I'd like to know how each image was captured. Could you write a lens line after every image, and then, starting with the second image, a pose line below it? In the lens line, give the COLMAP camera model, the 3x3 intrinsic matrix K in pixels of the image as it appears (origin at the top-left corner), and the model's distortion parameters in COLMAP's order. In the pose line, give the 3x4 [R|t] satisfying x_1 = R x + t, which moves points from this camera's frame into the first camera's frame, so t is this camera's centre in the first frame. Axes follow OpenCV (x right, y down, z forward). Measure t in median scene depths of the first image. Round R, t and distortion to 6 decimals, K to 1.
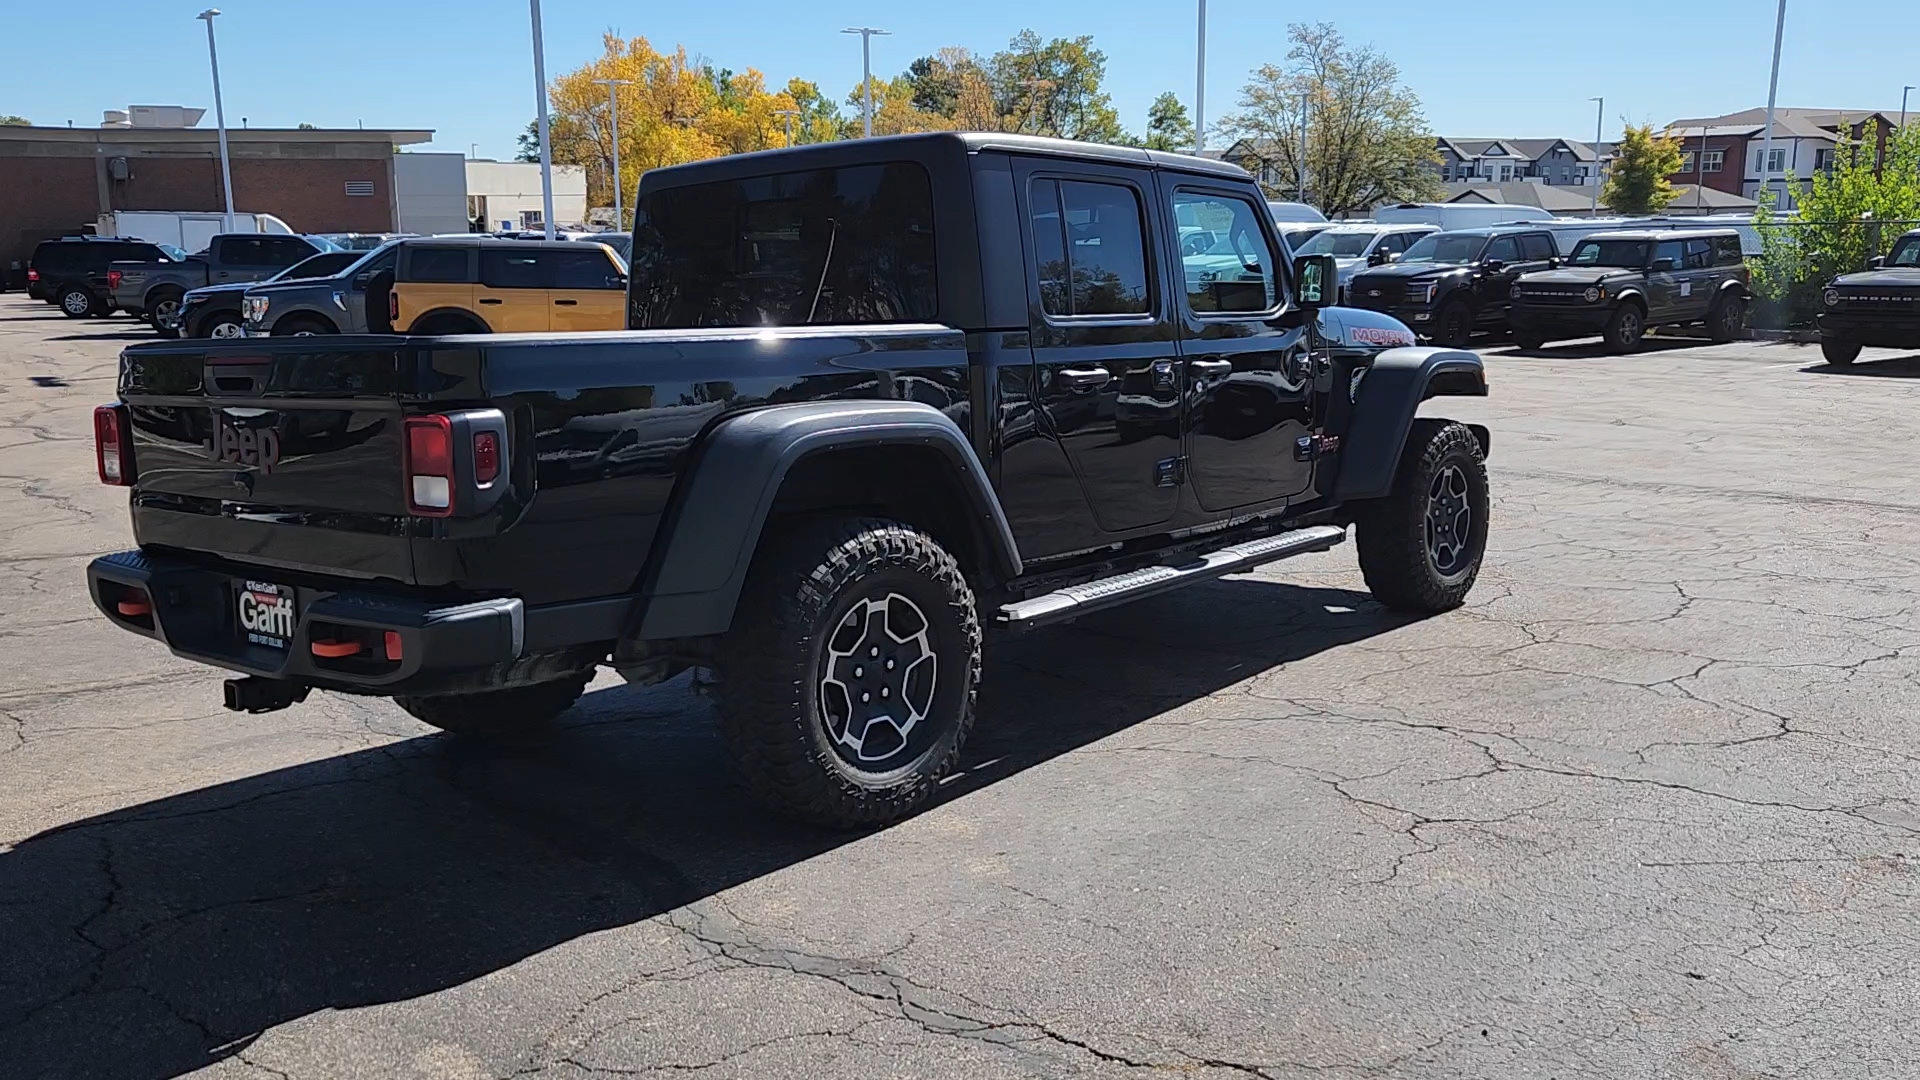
lens RADIAL K [[1638.0, 0, 938.0], [0, 1638.0, 533.8], [0, 0, 1]] dist [0.015612, 0.009086]
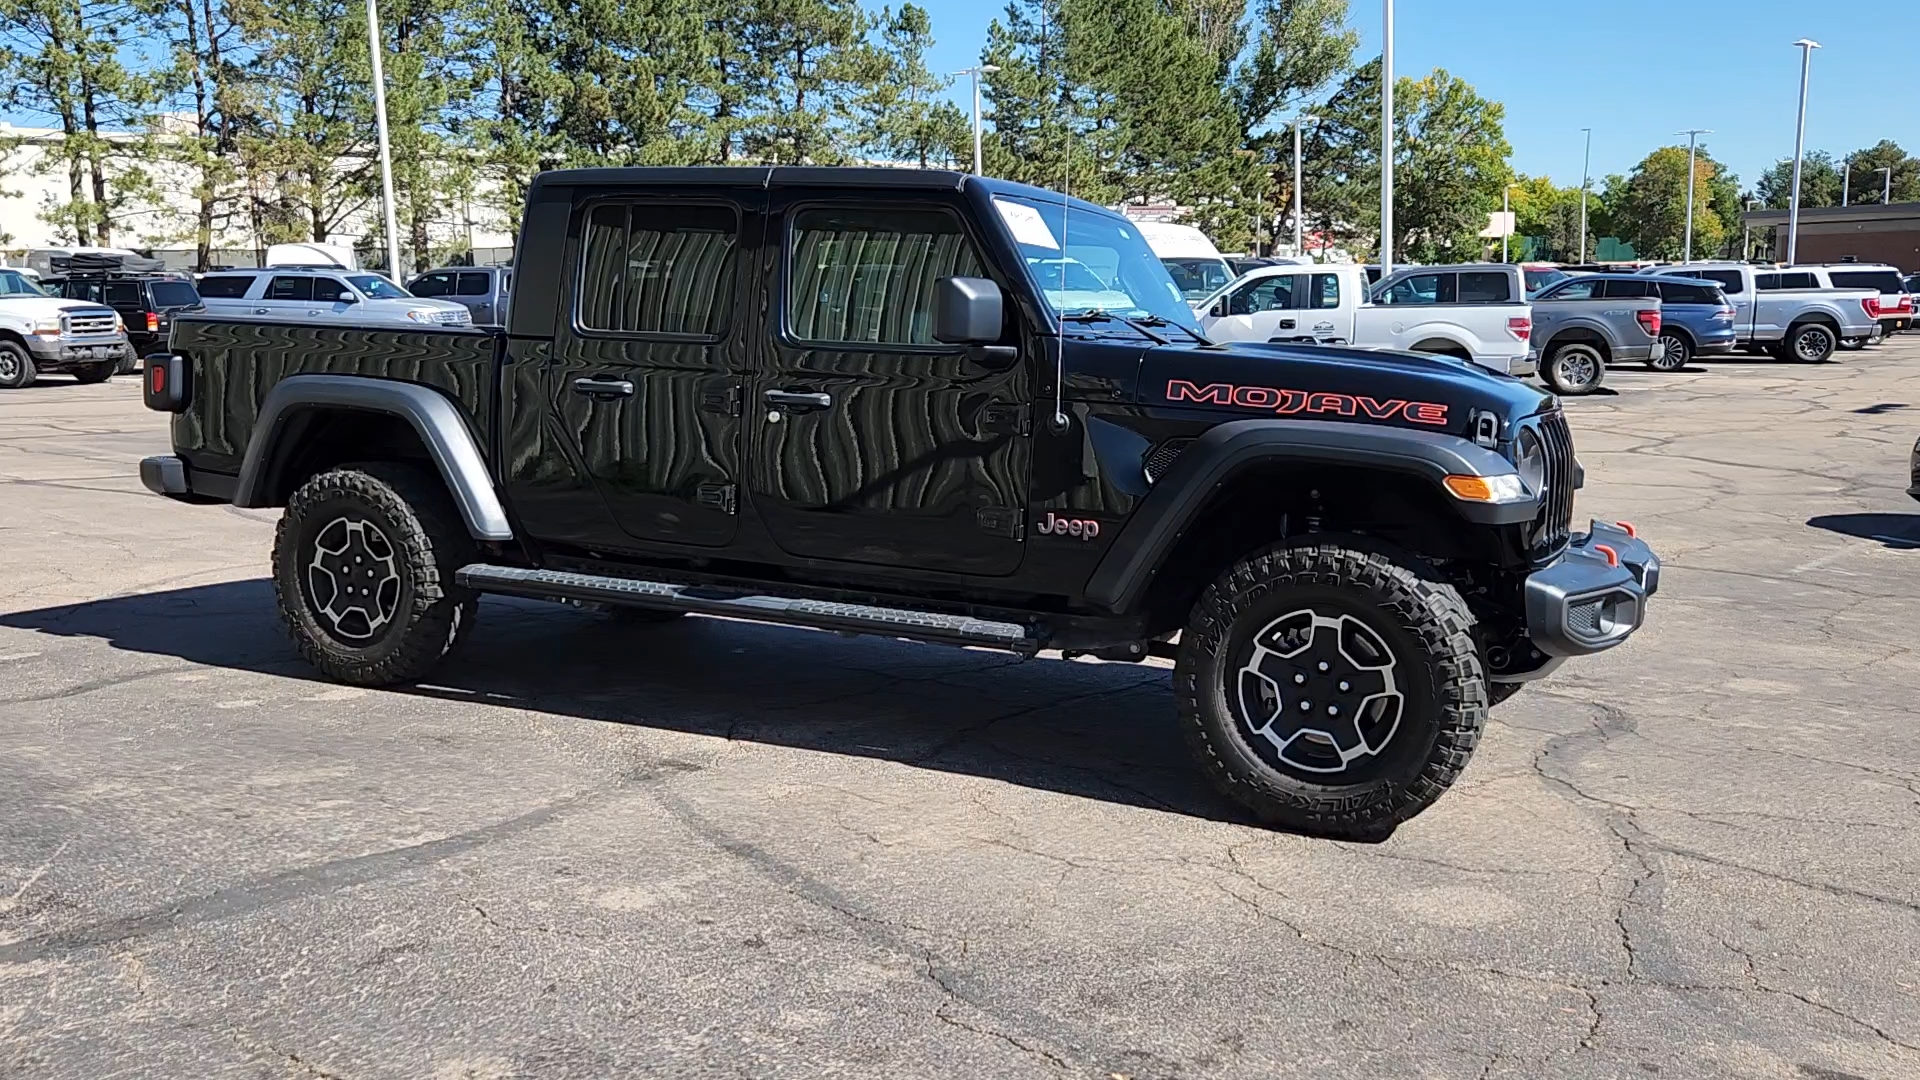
lens RADIAL K [[1638.0, 0, 938.0], [0, 1638.0, 533.8], [0, 0, 1]] dist [0.015612, 0.009086]
pose [[0.250221, 0.153788, -0.955897, 0.288055], [-0.168336, 0.979177, 0.113468, -0.038723], [0.953442, 0.132520, 0.270899, 0.223439]]
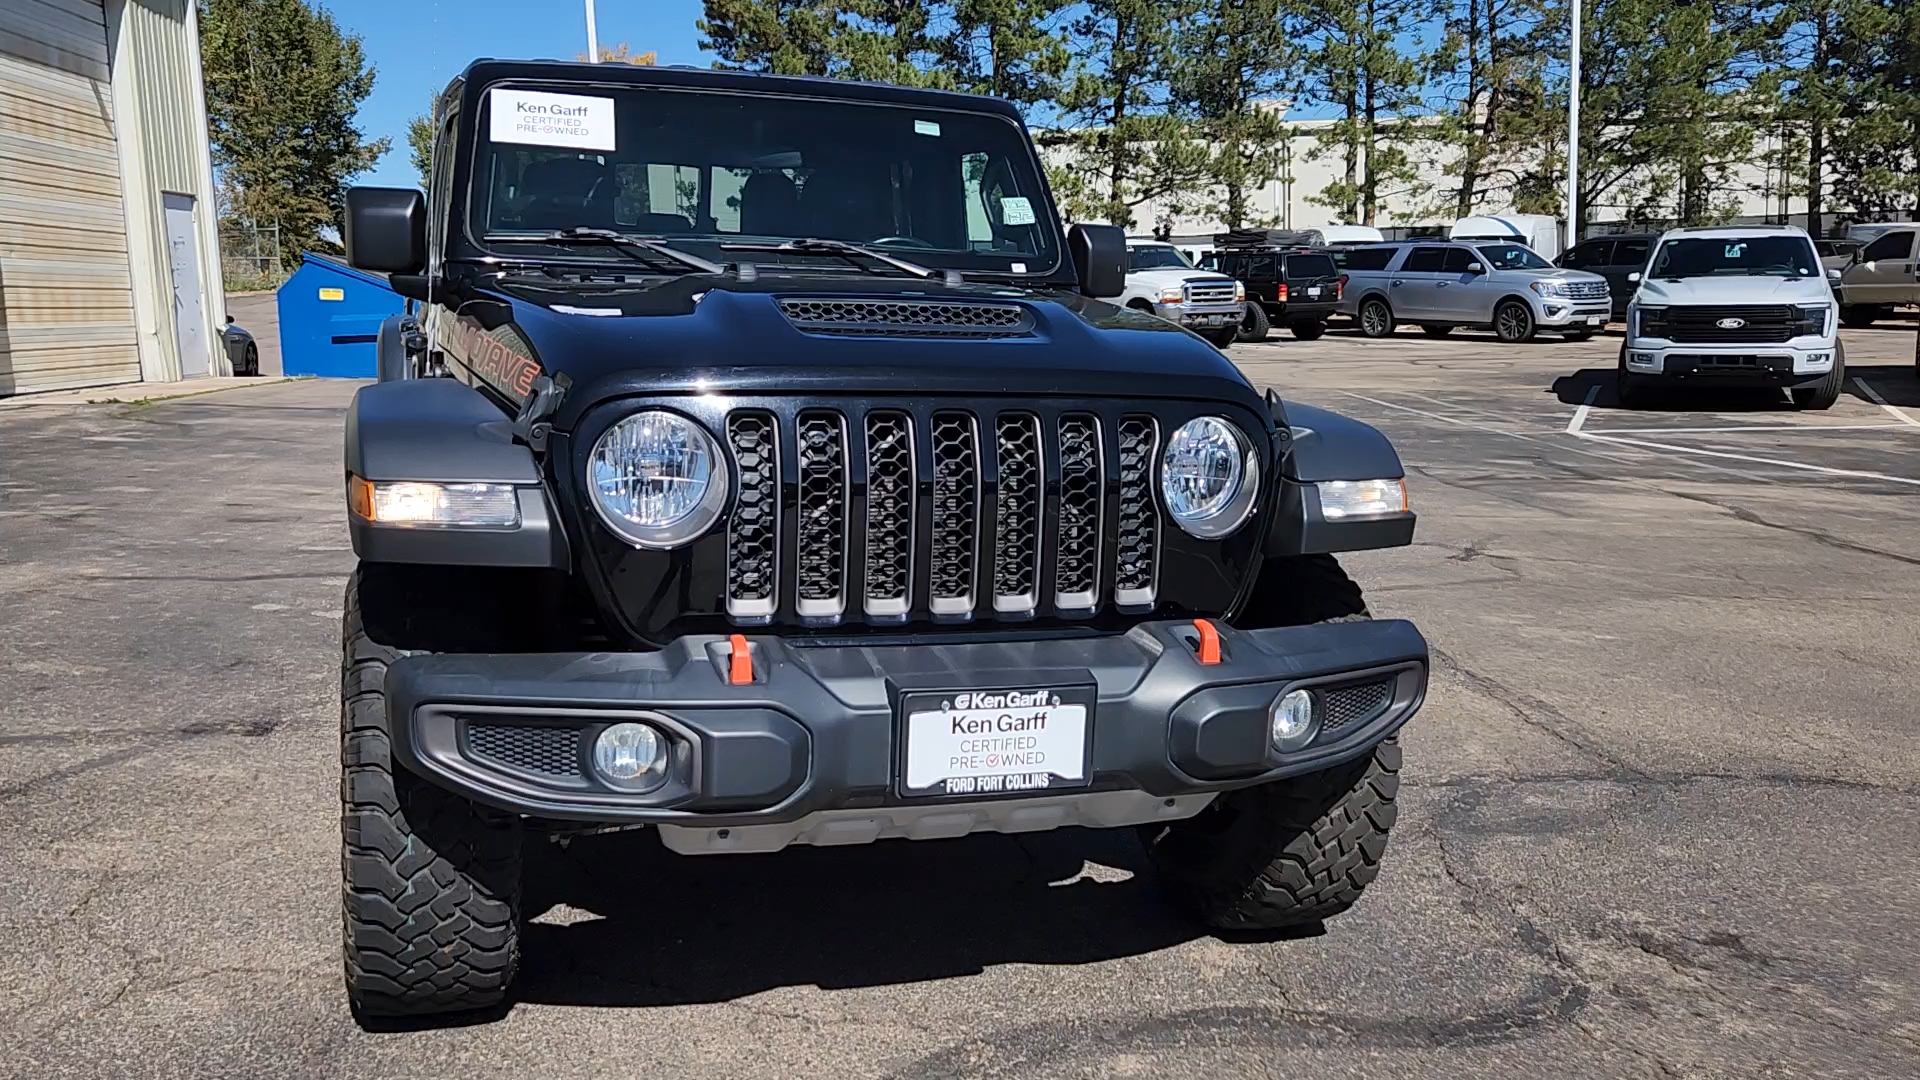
lens RADIAL K [[1638.0, 0, 938.0], [0, 1638.0, 533.8], [0, 0, 1]] dist [0.015612, 0.009086]
pose [[-0.518321, 0.148986, -0.842108, 0.192800], [-0.134715, 0.958189, 0.252441, -0.066168], [0.844509, 0.244290, -0.476579, 0.432935]]
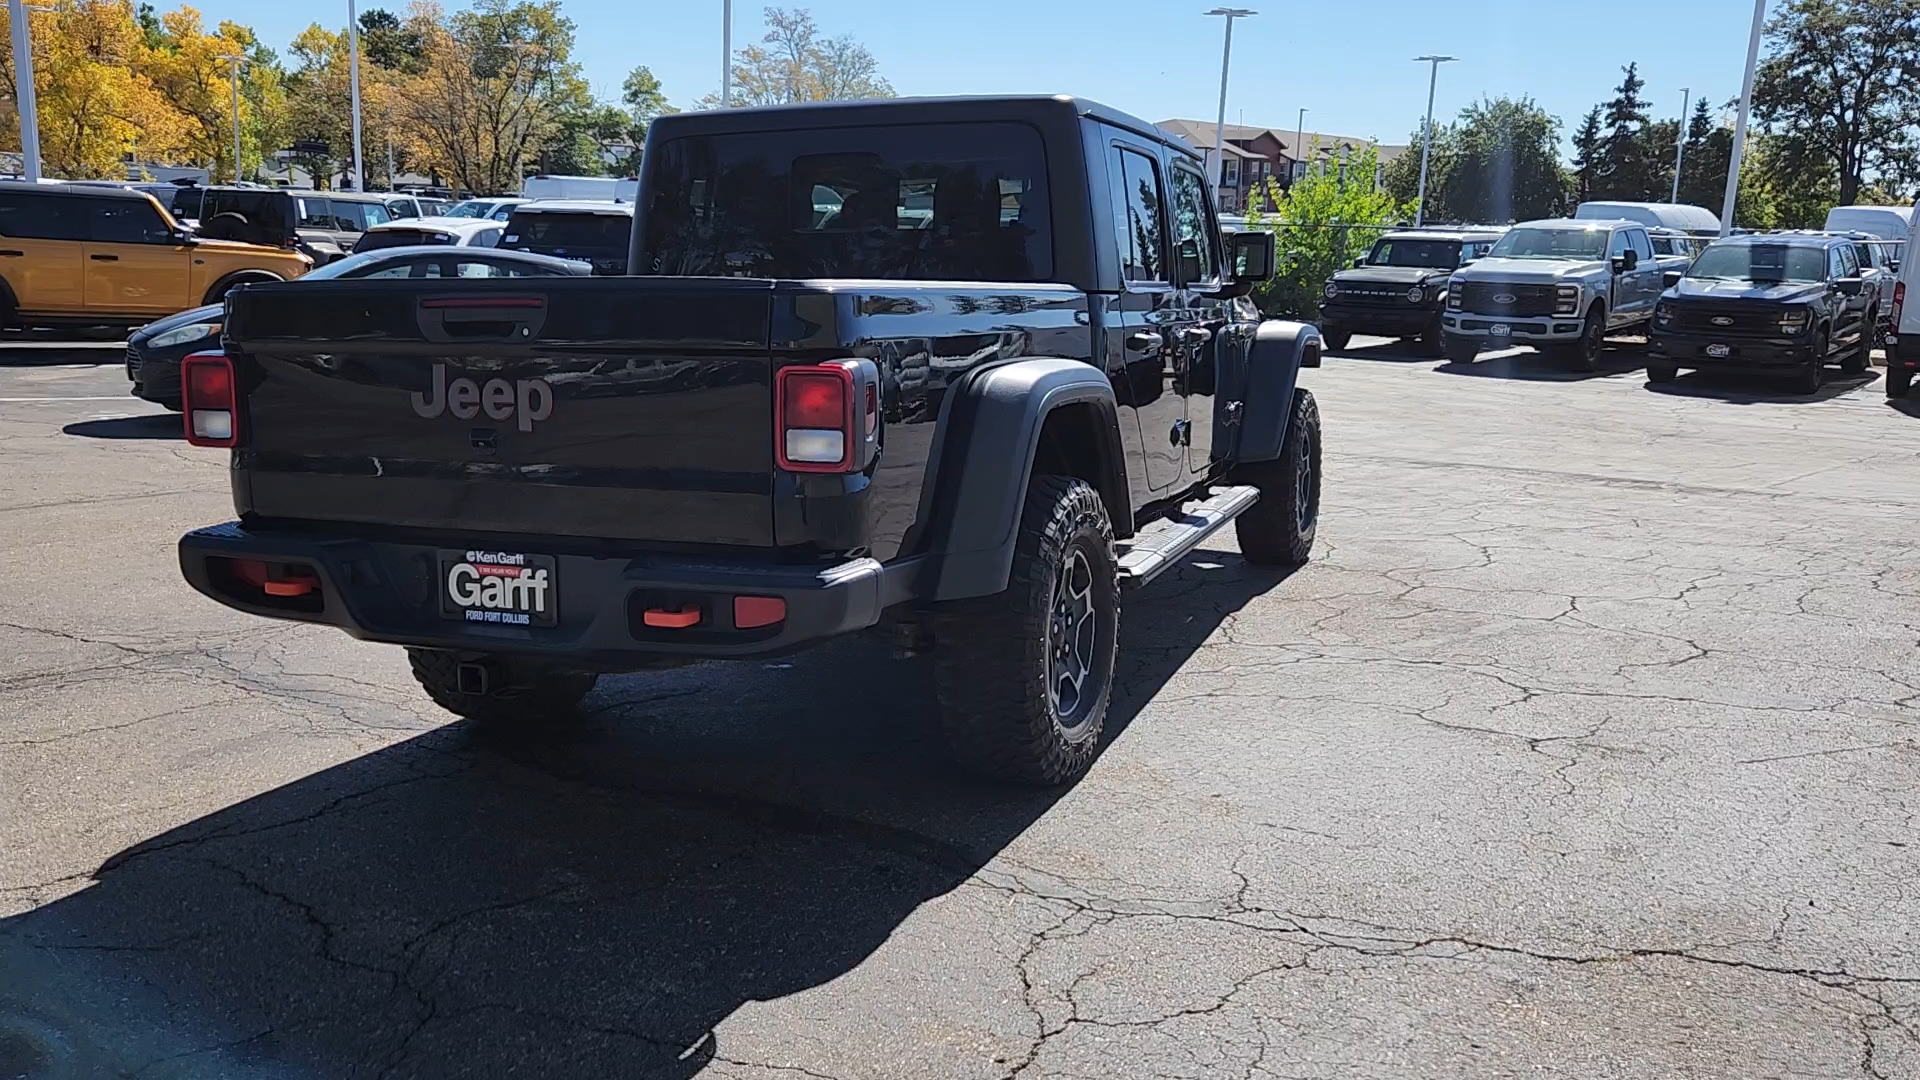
lens RADIAL K [[1638.0, 0, 938.0], [0, 1638.0, 533.8], [0, 0, 1]] dist [0.015612, 0.009086]
pose [[0.946898, -0.021642, 0.320806, -0.089215], [0.017479, 0.999722, 0.015852, 0.001790], [-0.321059, -0.009403, 0.947012, 0.013887]]
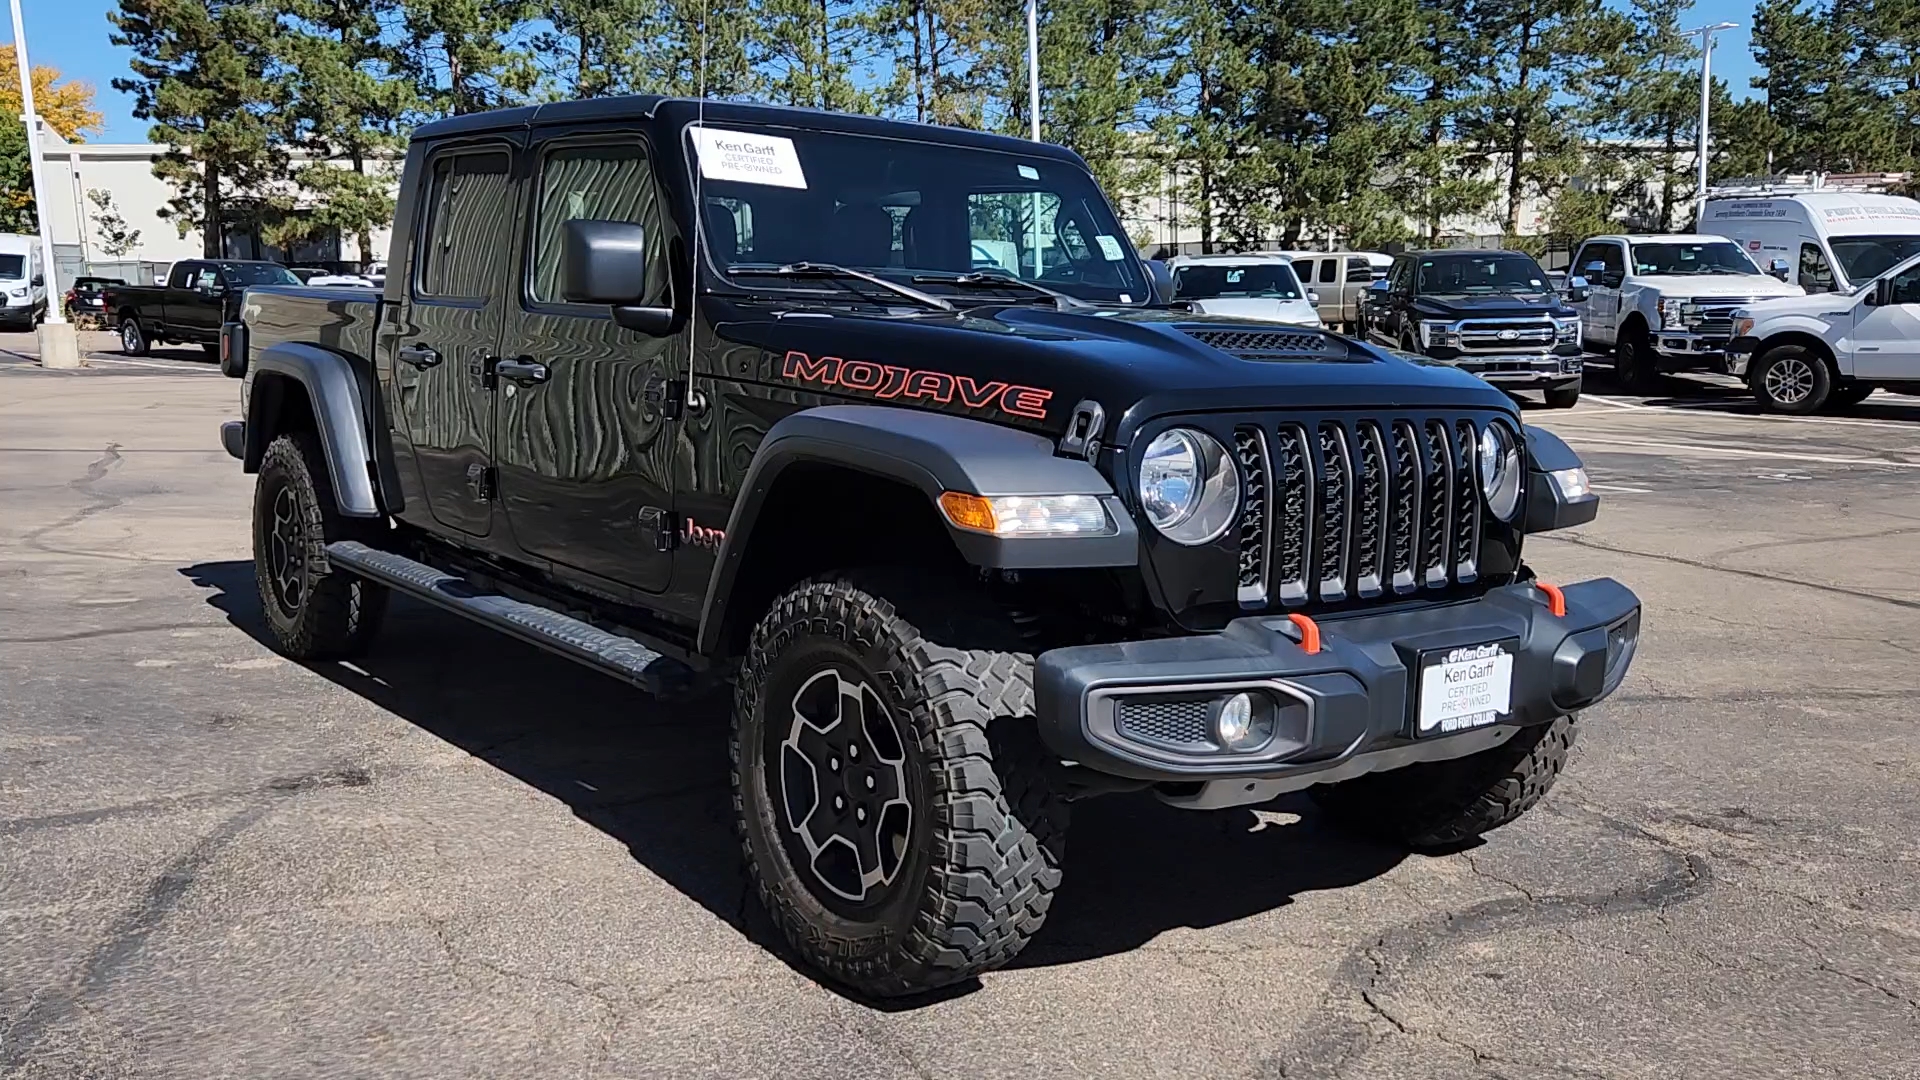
lens RADIAL K [[1638.0, 0, 938.0], [0, 1638.0, 533.8], [0, 0, 1]] dist [0.015612, 0.009086]
pose [[-0.196907, 0.157227, -0.967733, 0.242791], [-0.161463, 0.968380, 0.190185, -0.055670], [0.967035, 0.193702, -0.165294, 0.358172]]
